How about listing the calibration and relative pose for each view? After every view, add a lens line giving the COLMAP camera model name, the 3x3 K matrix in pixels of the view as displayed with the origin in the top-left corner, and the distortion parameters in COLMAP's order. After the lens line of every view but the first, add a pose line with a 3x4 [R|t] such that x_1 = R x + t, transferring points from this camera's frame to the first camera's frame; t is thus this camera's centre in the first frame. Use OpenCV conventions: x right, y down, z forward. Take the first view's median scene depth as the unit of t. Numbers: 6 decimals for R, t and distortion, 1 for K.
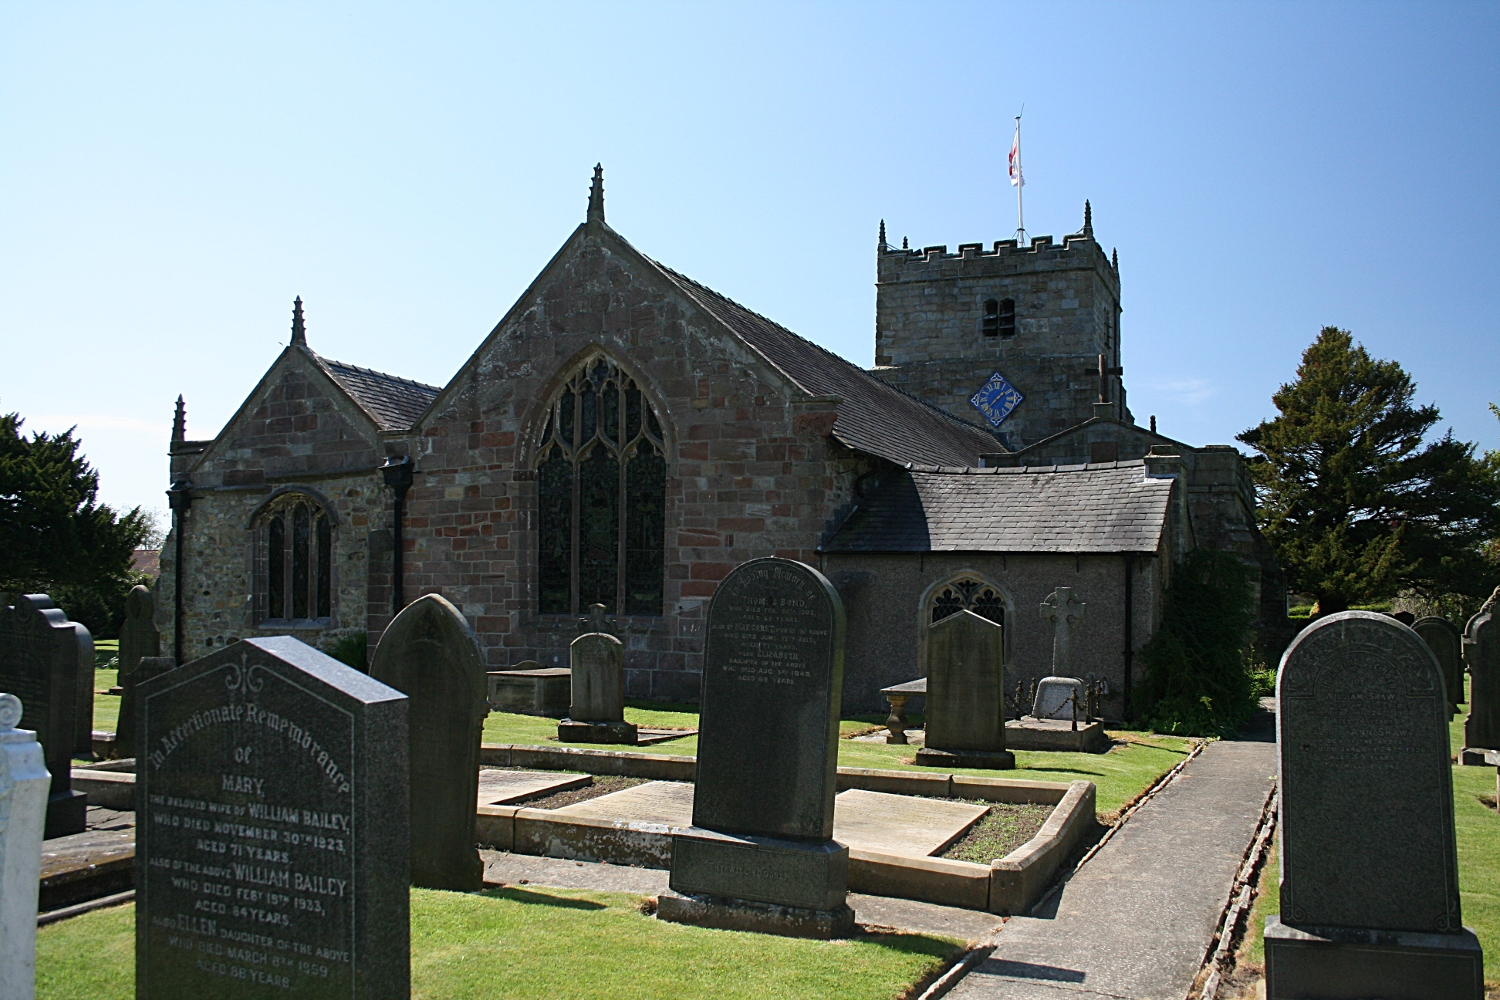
lens RADIAL K [[1234.0, 0, 750.0], [0, 1234.0, 500.0], [0, 0, 1]] dist [-0.167698, 0.143321]
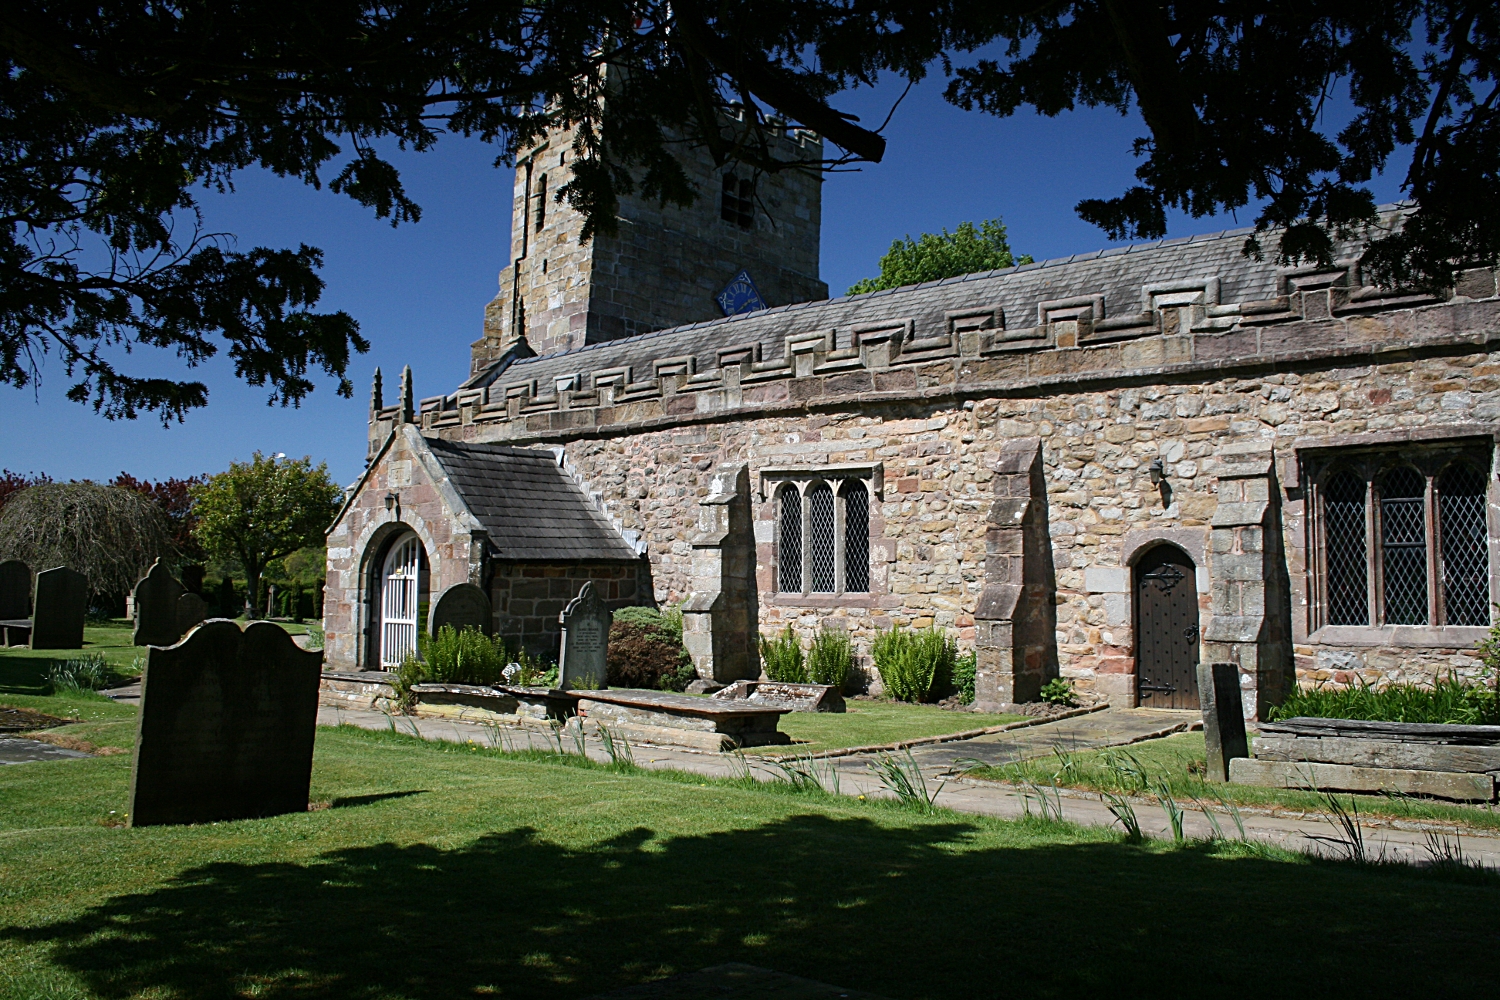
lens RADIAL K [[1234.0, 0, 750.0], [0, 1234.0, 500.0], [0, 0, 1]] dist [-0.167698, 0.143321]
pose [[0.343956, 0.082193, 0.935382, -0.963055], [-0.106239, 0.993171, -0.048205, 0.140385], [-0.932956, -0.082794, 0.350339, 1.404798]]
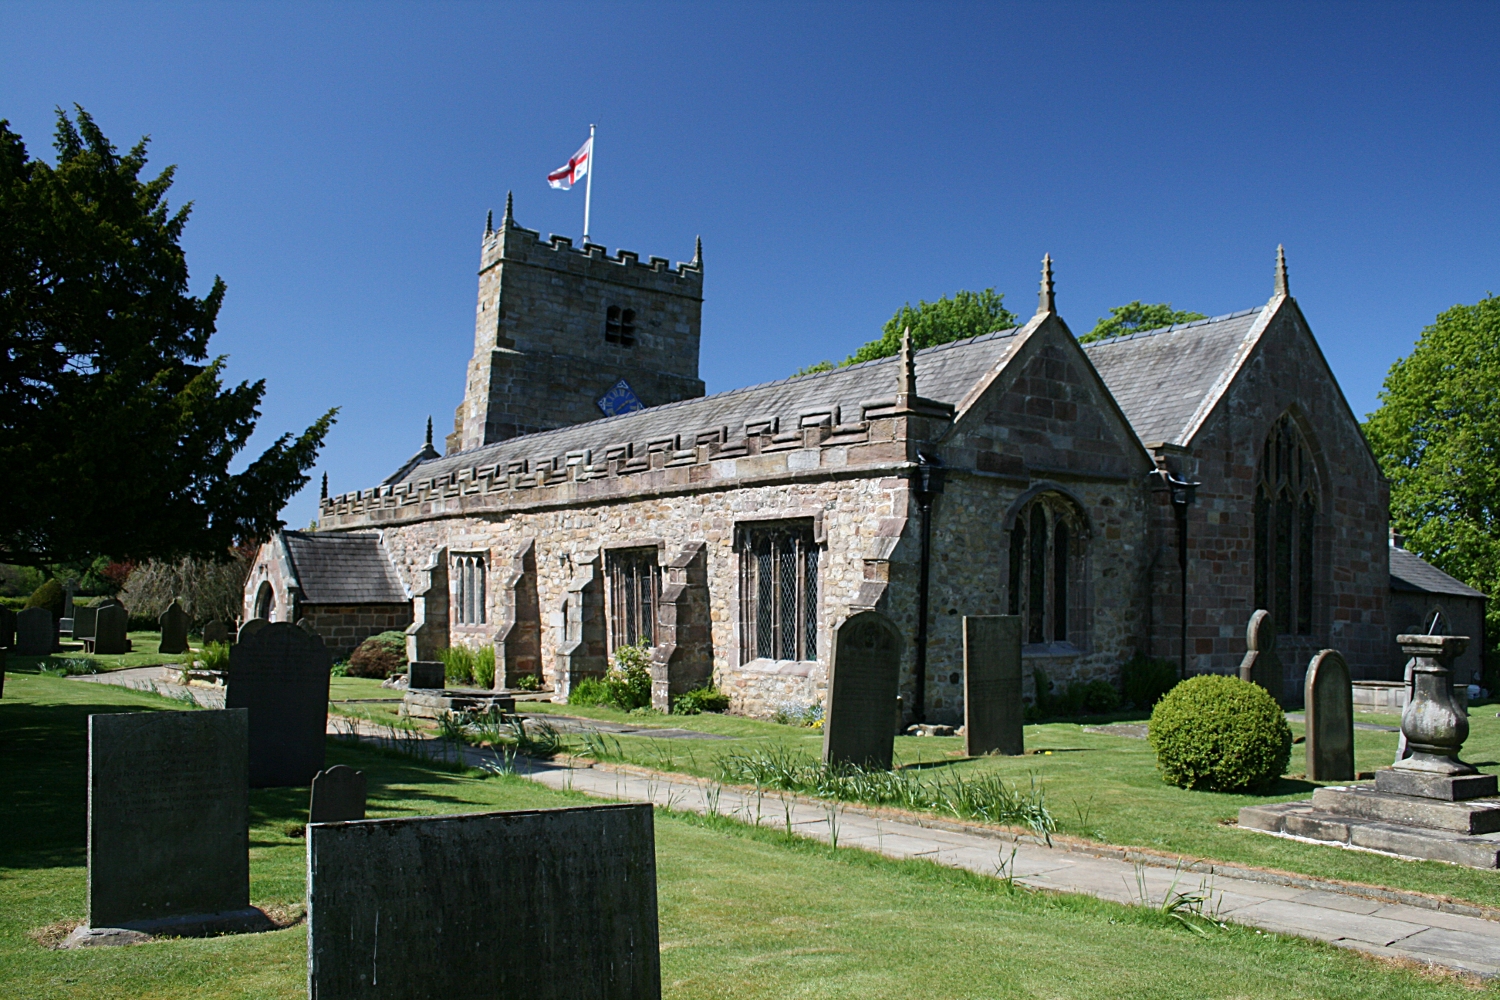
lens RADIAL K [[1234.0, 0, 750.0], [0, 1234.0, 500.0], [0, 0, 1]] dist [-0.167698, 0.143321]
pose [[0.519974, 0.086158, 0.849826, -1.172293], [-0.096022, 0.994490, -0.042073, 0.053460], [-0.848768, -0.059725, 0.525382, 0.720382]]
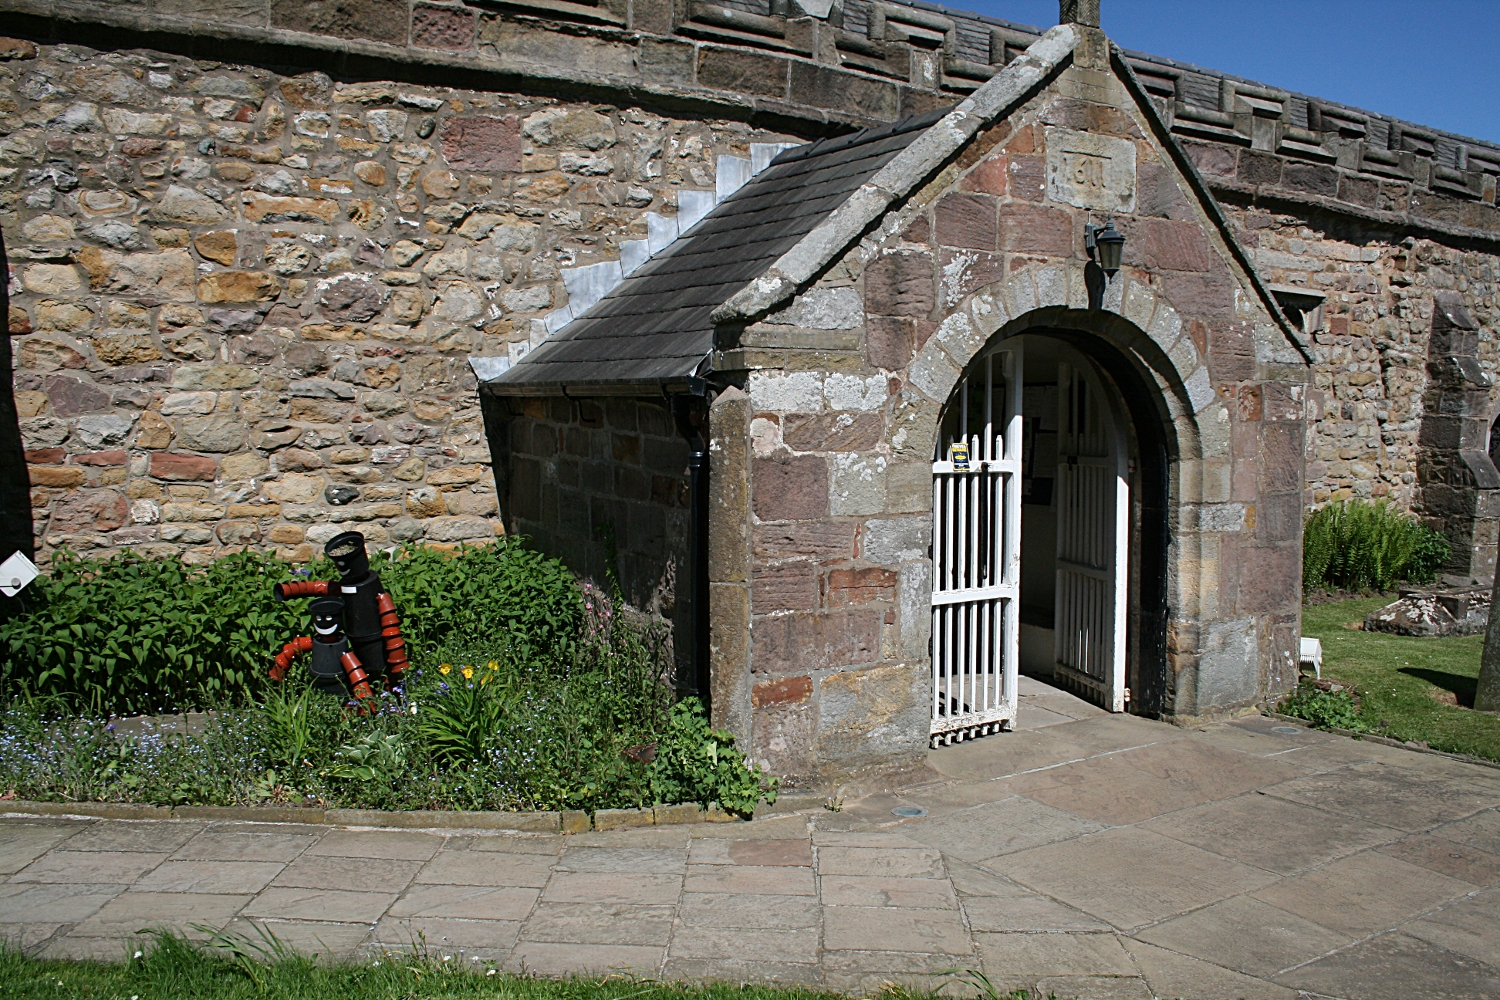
lens RADIAL K [[1234.0, 0, 750.0], [0, 1234.0, 500.0], [0, 0, 1]] dist [-0.167698, 0.143321]
pose [[-0.780141, -0.040830, 0.624270, -0.395784], [-0.061489, 0.998041, -0.011565, 0.192437], [-0.622575, -0.047407, -0.781123, 2.175263]]
